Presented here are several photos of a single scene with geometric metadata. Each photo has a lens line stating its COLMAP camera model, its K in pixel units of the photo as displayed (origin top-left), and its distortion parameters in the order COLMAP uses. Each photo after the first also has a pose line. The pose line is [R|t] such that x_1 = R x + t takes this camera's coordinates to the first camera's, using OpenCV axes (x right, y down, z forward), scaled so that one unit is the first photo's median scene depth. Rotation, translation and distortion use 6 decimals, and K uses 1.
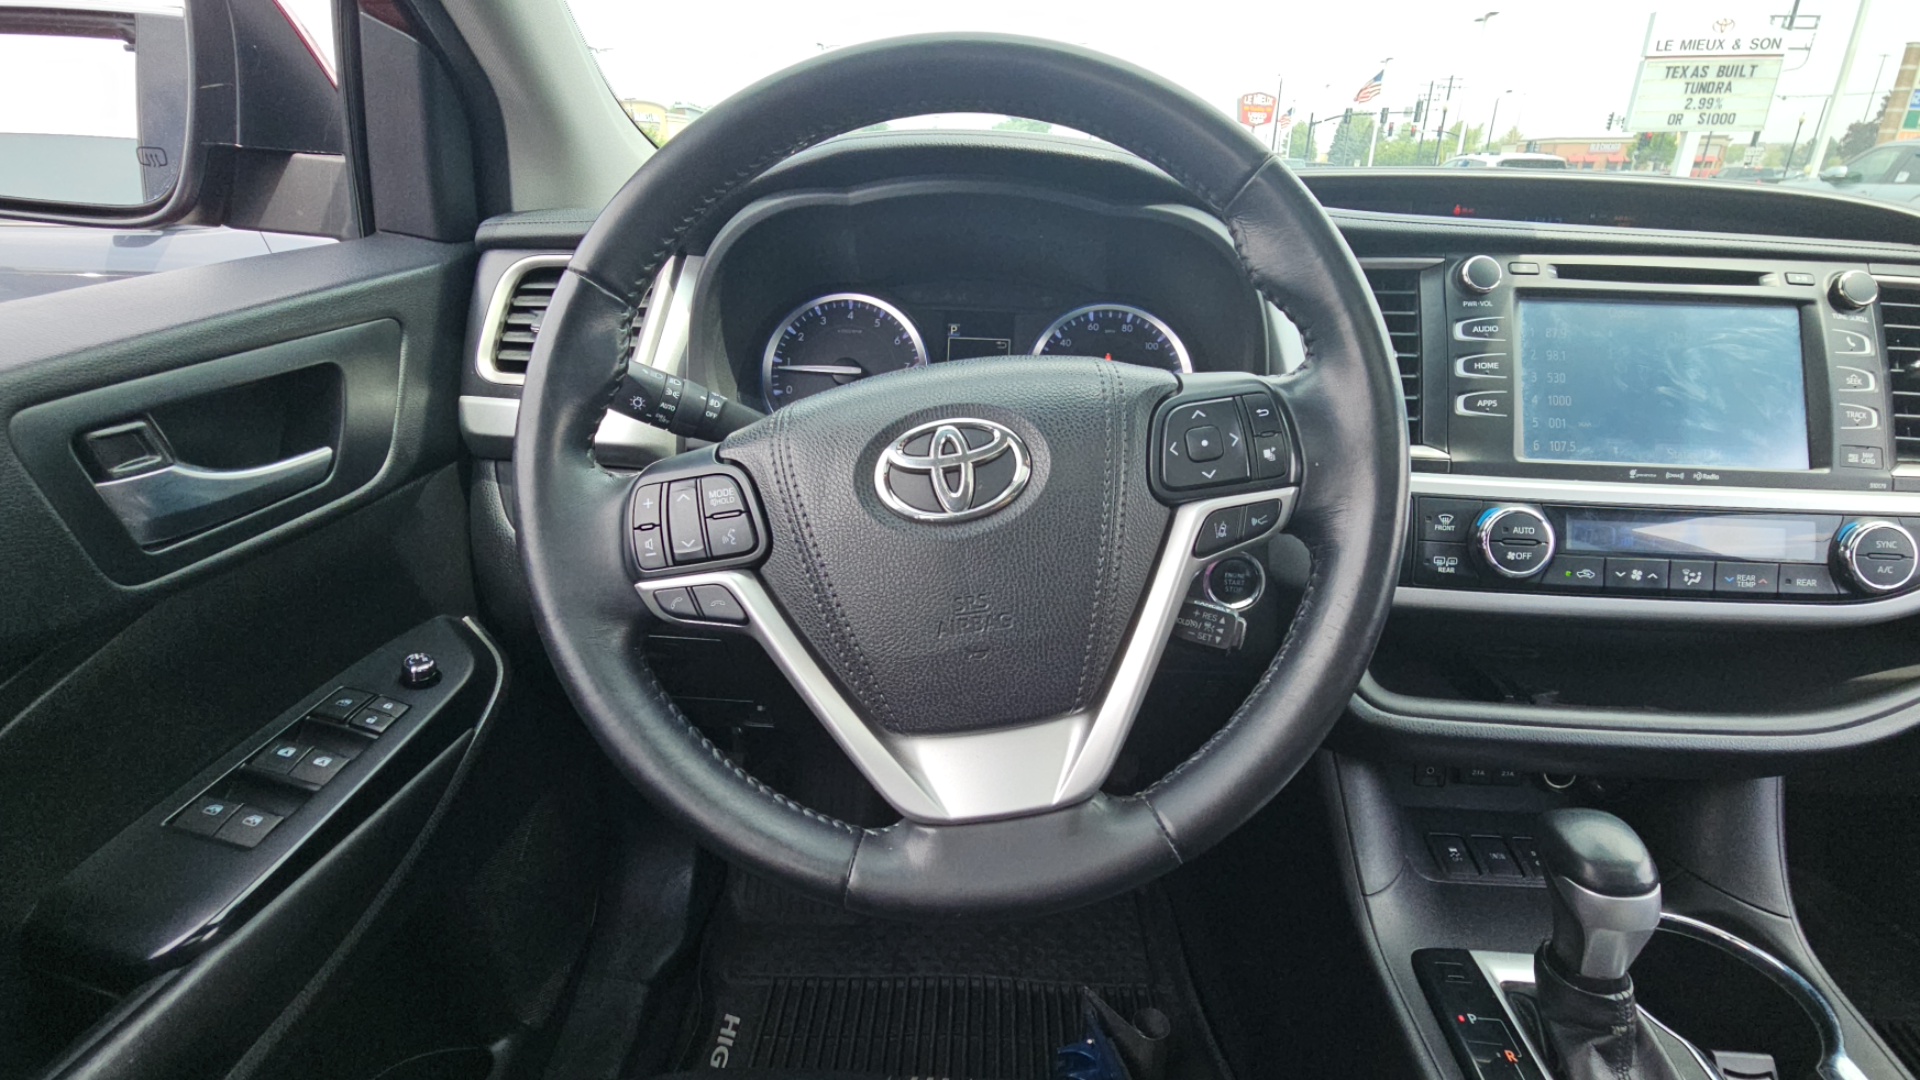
lens RADIAL K [[860.5, 0, 979.8], [0, 860.5, 542.4], [0, 0, 1]] dist [0.009490, -0.007380]
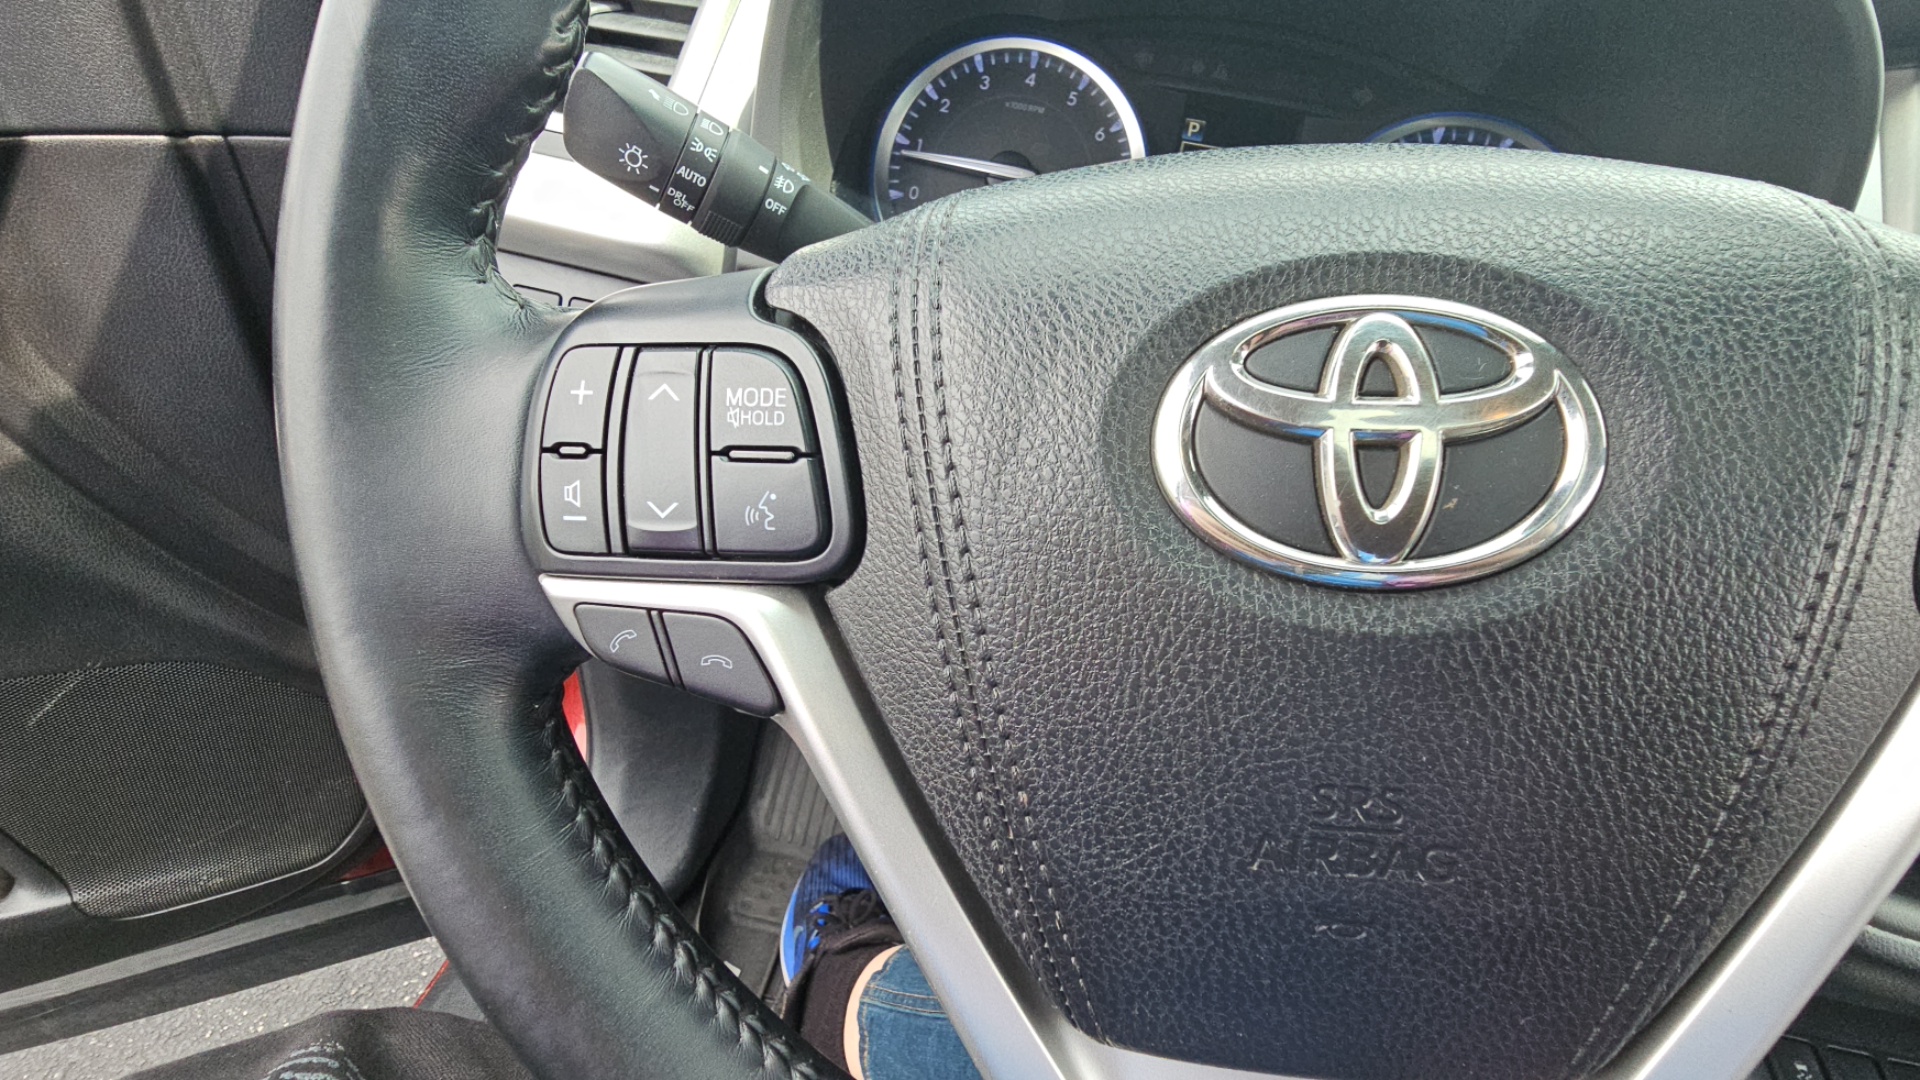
lens RADIAL K [[860.8, 0, 977.2], [0, 860.8, 546.7], [0, 0, 1]] dist [0.011394, -0.009421]
pose [[0.983821, 0.167642, -0.063187, -0.112389], [-0.154720, 0.972854, 0.172095, -0.051682], [0.090322, -0.159534, 0.983052, 0.419757]]
